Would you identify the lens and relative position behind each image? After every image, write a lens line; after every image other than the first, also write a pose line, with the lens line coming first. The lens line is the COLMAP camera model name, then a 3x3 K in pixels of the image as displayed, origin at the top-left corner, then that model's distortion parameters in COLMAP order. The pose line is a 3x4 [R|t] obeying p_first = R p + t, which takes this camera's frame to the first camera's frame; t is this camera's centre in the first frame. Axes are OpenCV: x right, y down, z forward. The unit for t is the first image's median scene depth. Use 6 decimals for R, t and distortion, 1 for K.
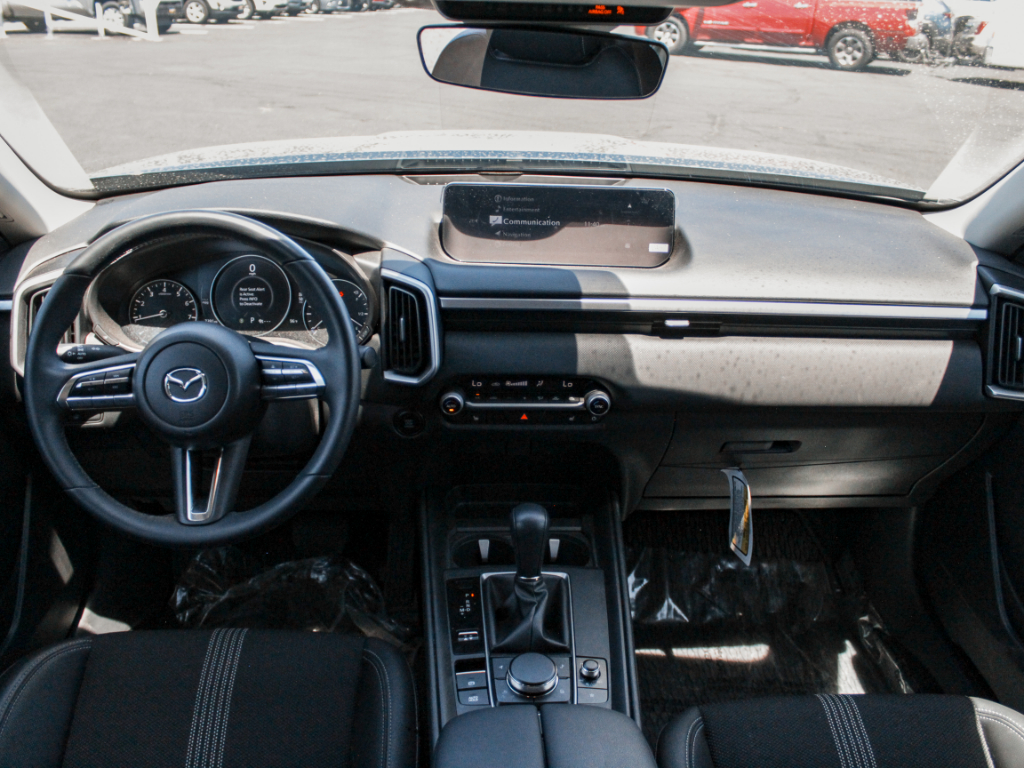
lens RADIAL K [[956.1, 0, 515.6], [0, 956.1, 387.9], [0, 0, 1]] dist [-0.111196, 0.000000]
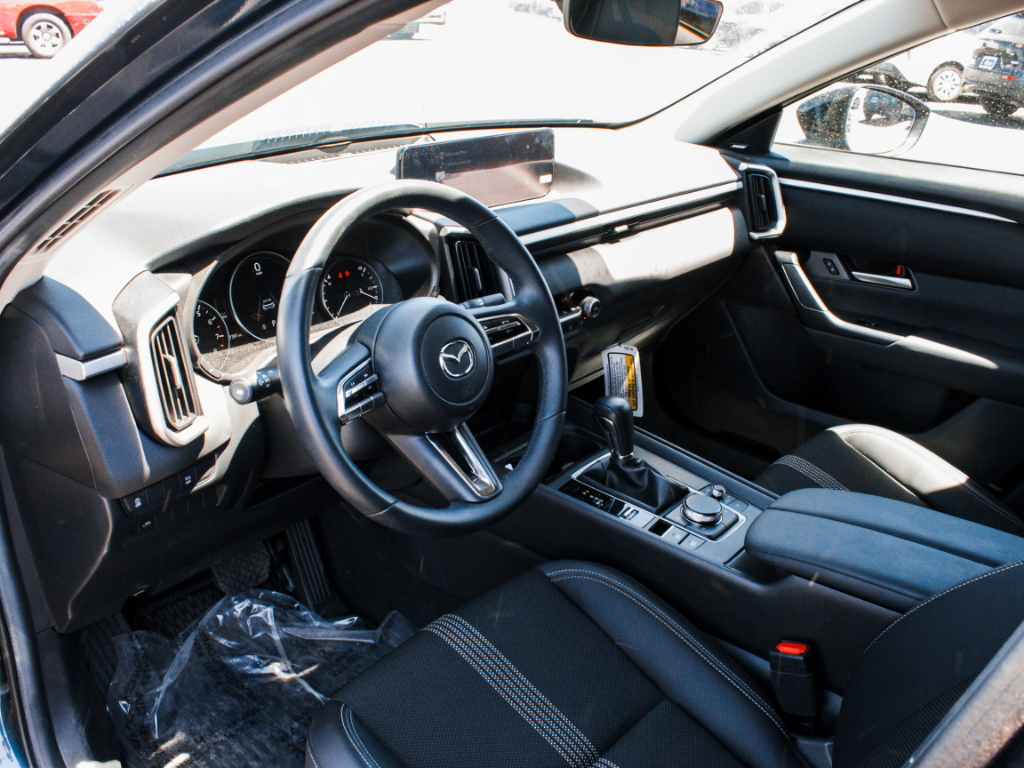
lens RADIAL K [[956.1, 0, 509.2], [0, 956.1, 386.8], [0, 0, 1]] dist [-0.111196, 0.000000]
pose [[0.667503, -0.292259, 0.684853, -0.828685], [0.285184, 0.949963, 0.127434, -0.070541], [-0.687829, 0.110247, 0.717451, 0.224993]]
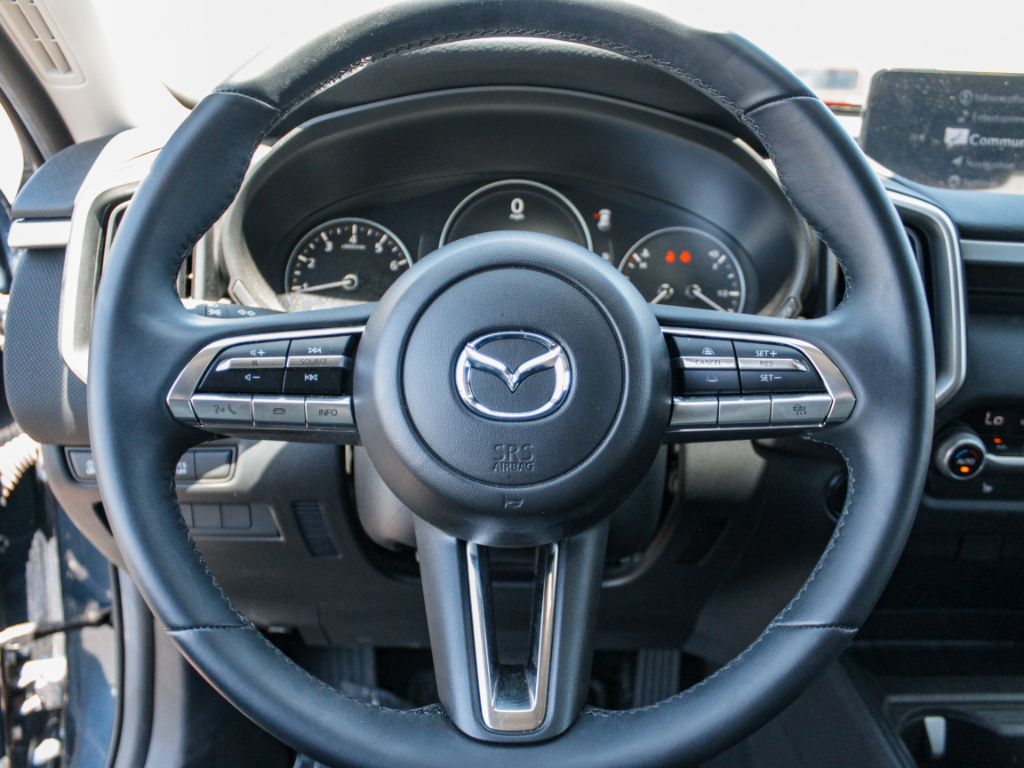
lens RADIAL K [[875.4, 0, 509.3], [0, 875.4, 380.6], [0, 0, 1]] dist [-0.091291, 0.016009]
pose [[0.998941, 0.029260, -0.035499, -0.283935], [-0.032765, 0.994188, -0.102552, 0.029862], [0.032292, 0.103606, 0.994094, 0.546985]]
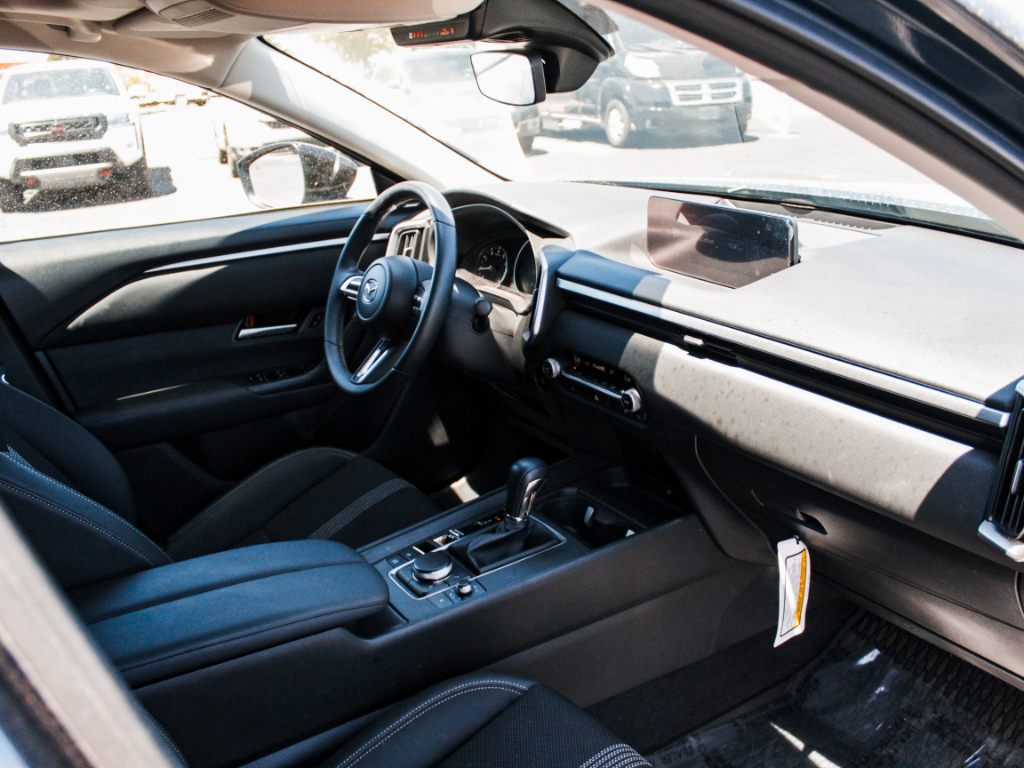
lens RADIAL K [[956.1, 0, 515.5], [0, 956.1, 385.4], [0, 0, 1]] dist [-0.111196, 0.000000]
pose [[0.504500, 0.238017, -0.829956, 0.895628], [-0.300549, 0.949546, 0.089621, -0.055751], [0.809414, 0.204228, 0.550582, 0.307725]]
